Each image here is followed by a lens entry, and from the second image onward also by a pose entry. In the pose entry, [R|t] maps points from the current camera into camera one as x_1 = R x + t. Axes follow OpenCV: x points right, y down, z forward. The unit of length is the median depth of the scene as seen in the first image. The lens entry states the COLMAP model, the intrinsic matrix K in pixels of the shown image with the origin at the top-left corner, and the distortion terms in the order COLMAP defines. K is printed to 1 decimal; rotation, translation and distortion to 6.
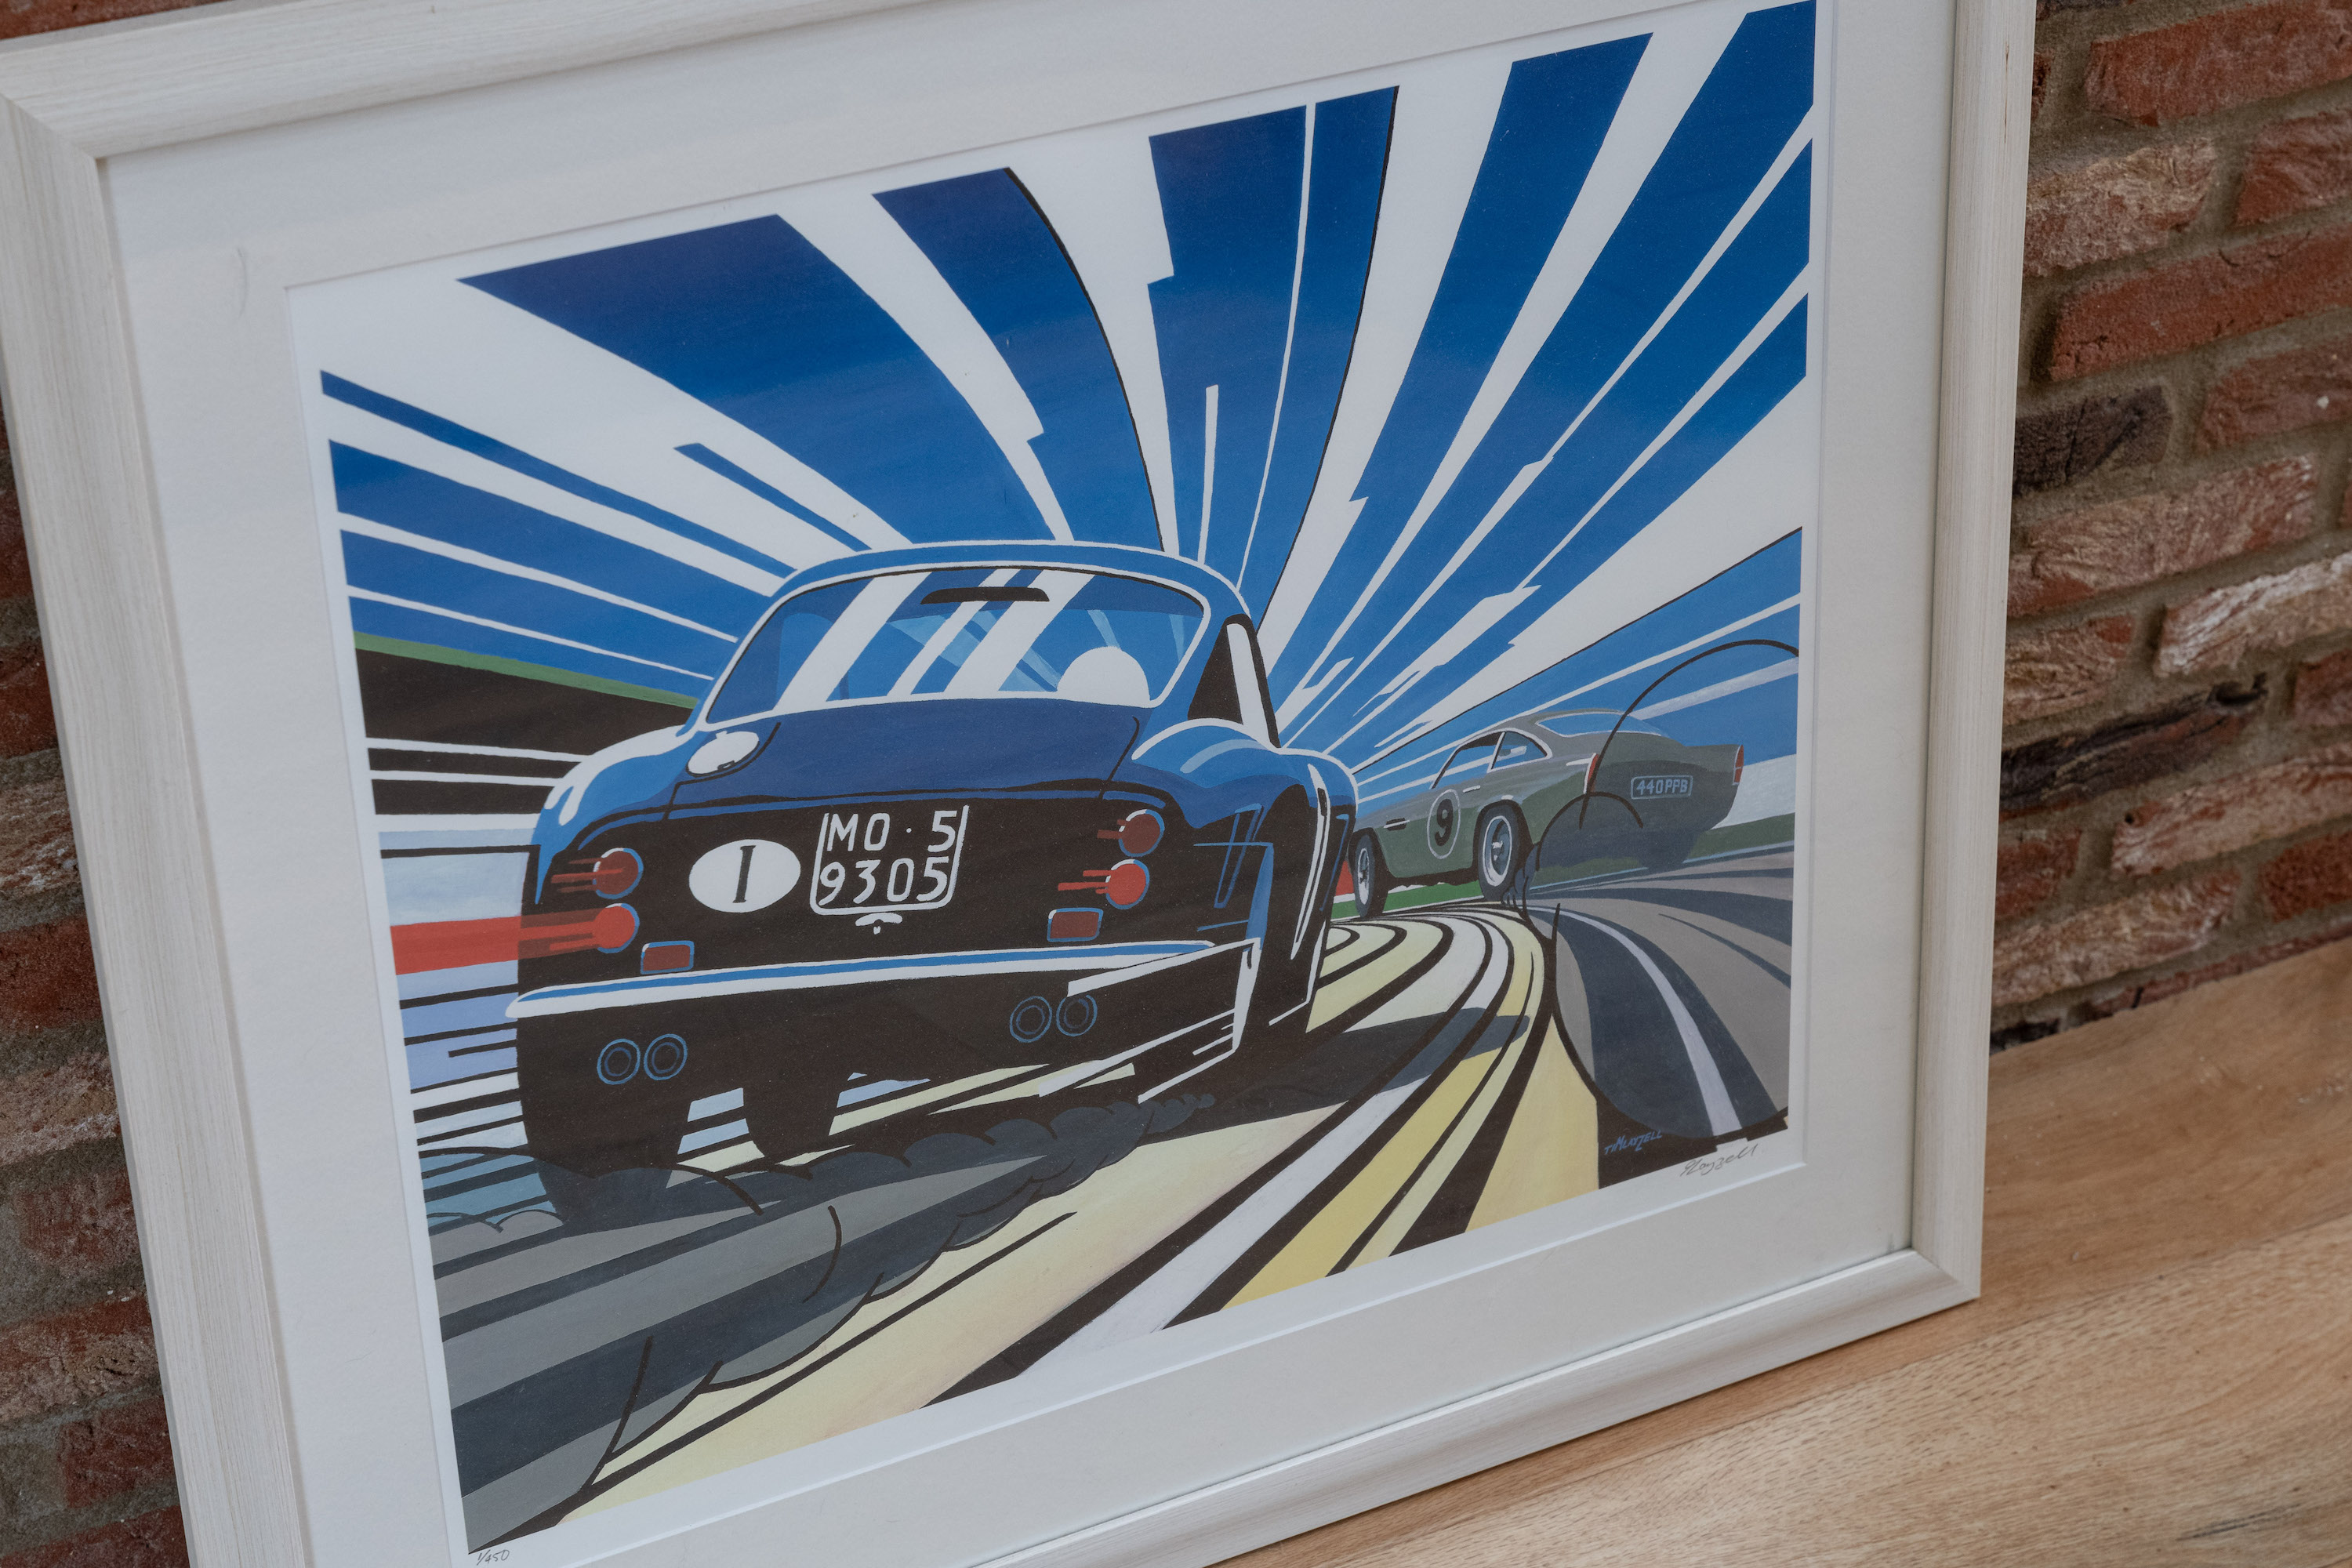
lens RADIAL K [[4663.7, 0, 1184.5], [0, 4663.7, 780.9], [0, 0, 1]] dist [0.035557, 0.000000]
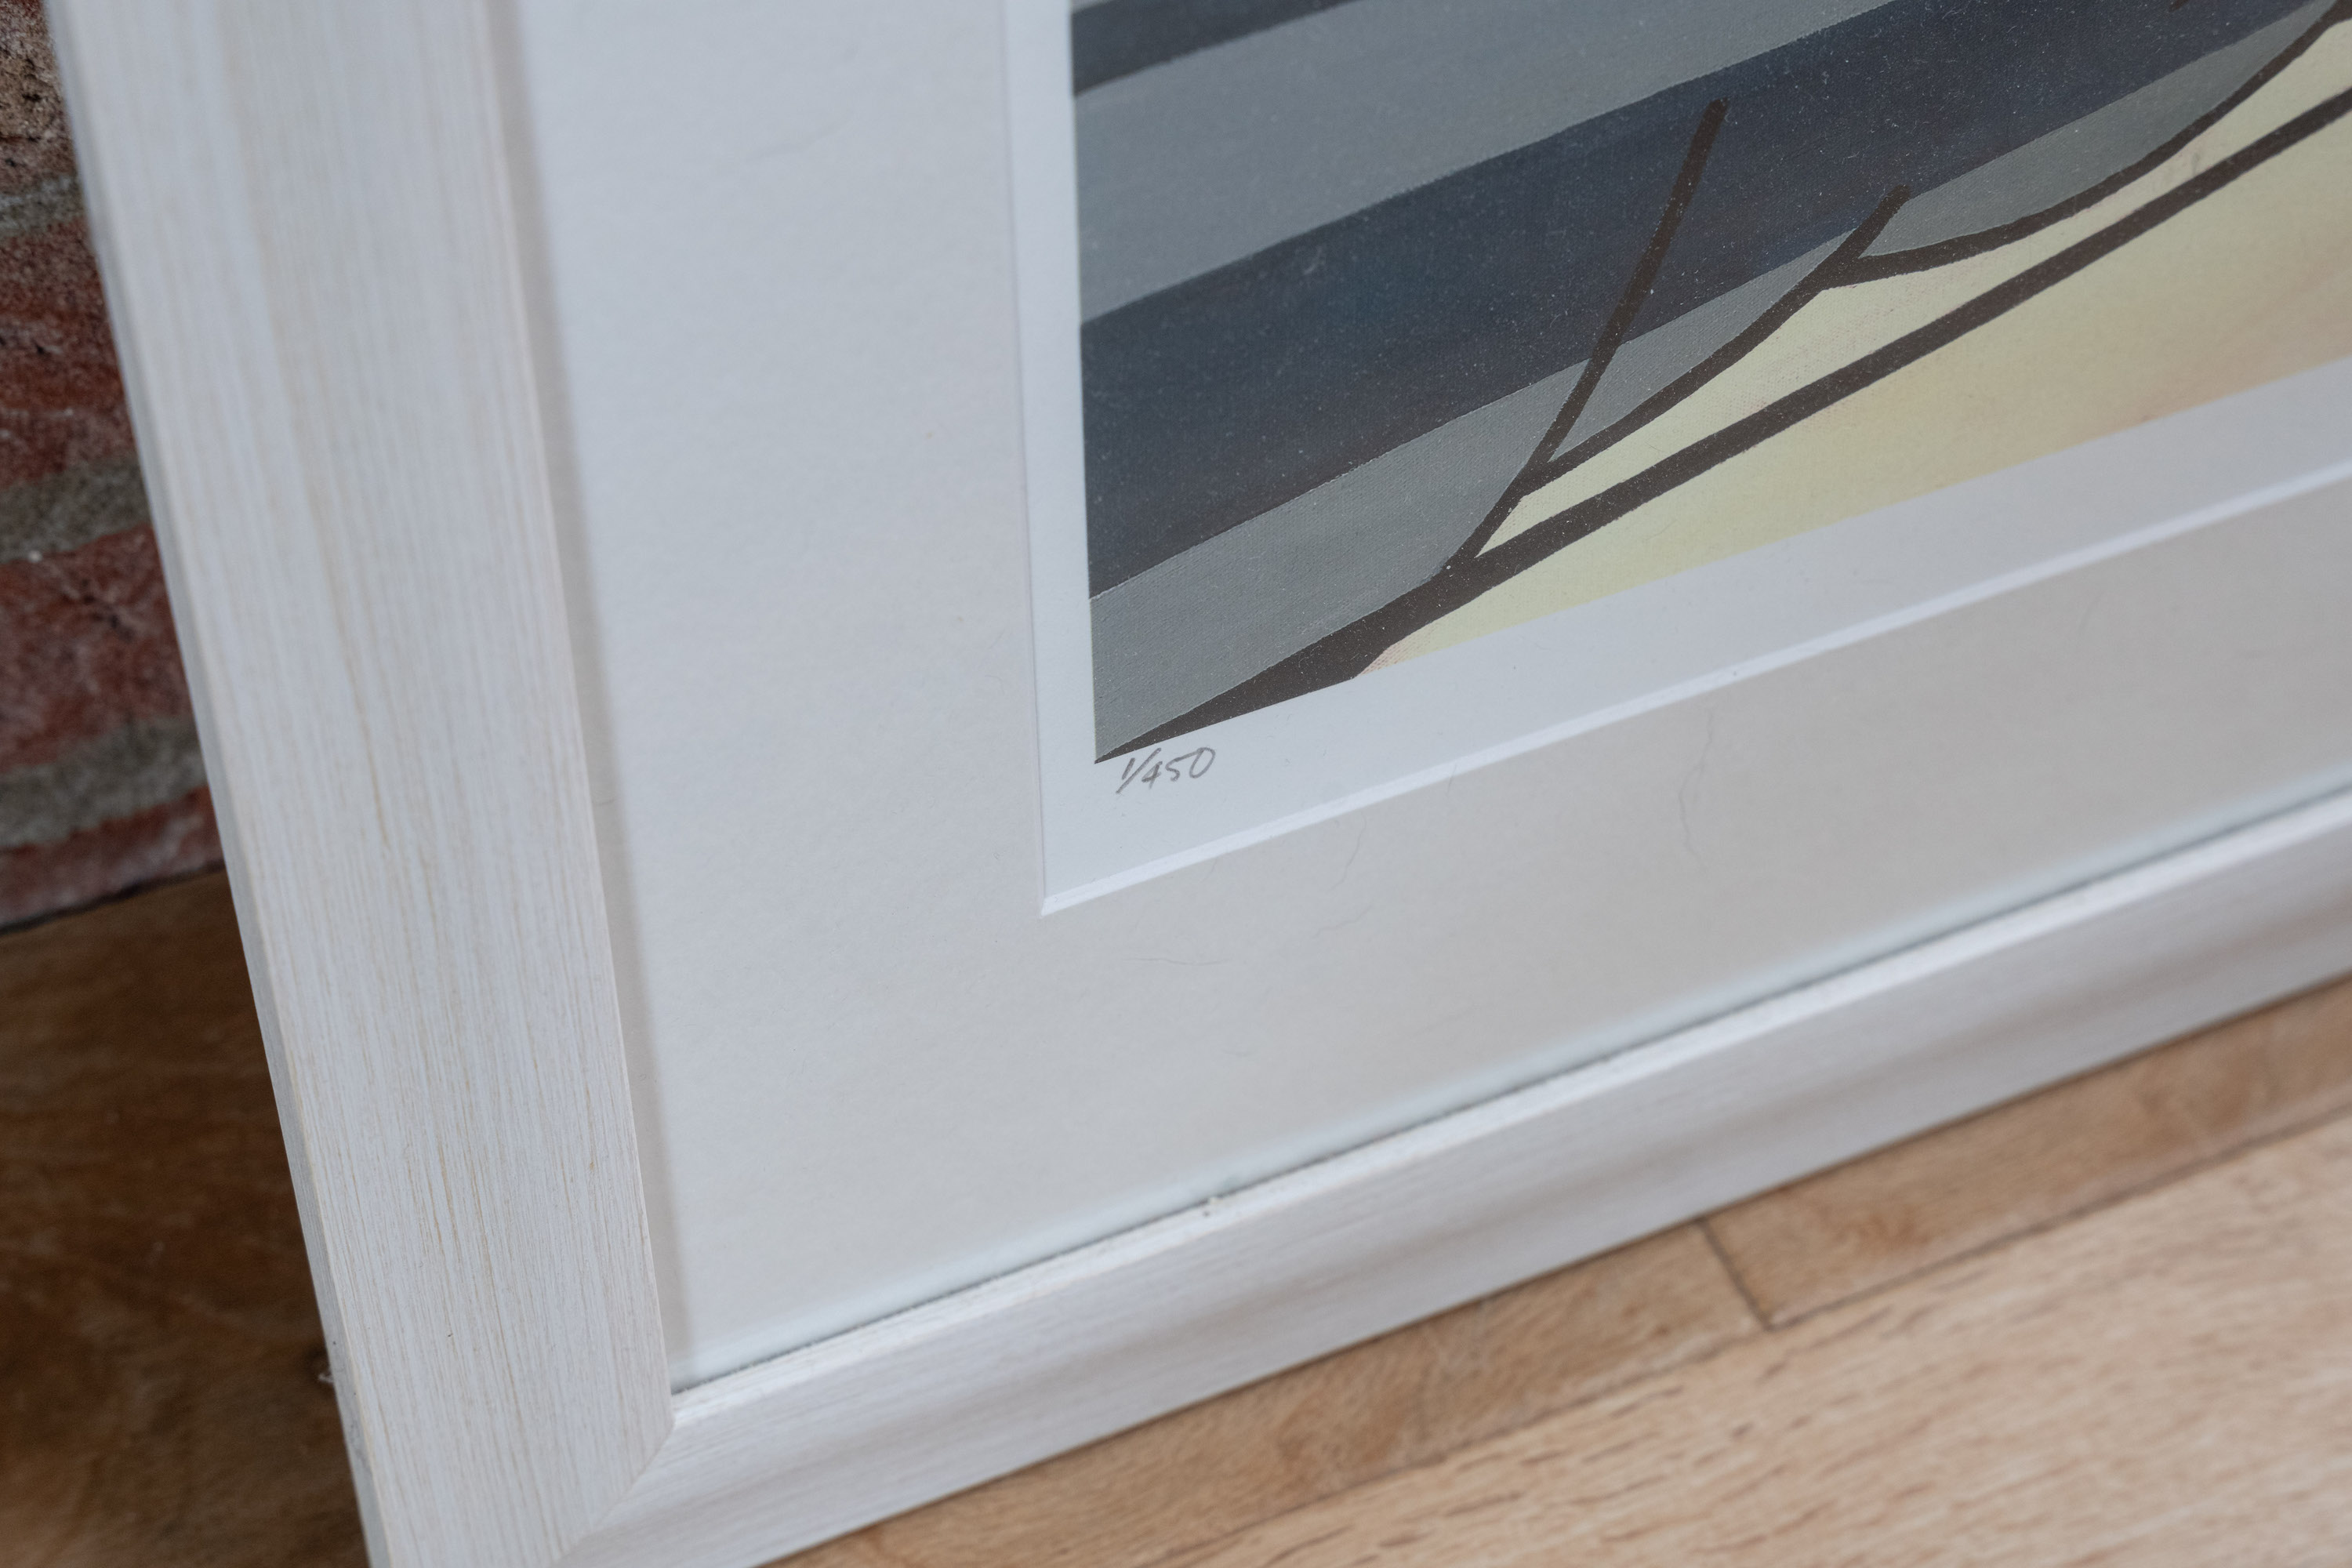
lens RADIAL K [[4663.7, 0, 1173.5], [0, 4663.7, 786.1], [0, 0, 1]] dist [0.035557, 0.000000]
pose [[0.998475, 0.049756, -0.023915, -0.125701], [-0.041117, 0.959333, 0.279267, 0.070381], [0.036838, -0.277858, 0.959916, 0.623757]]
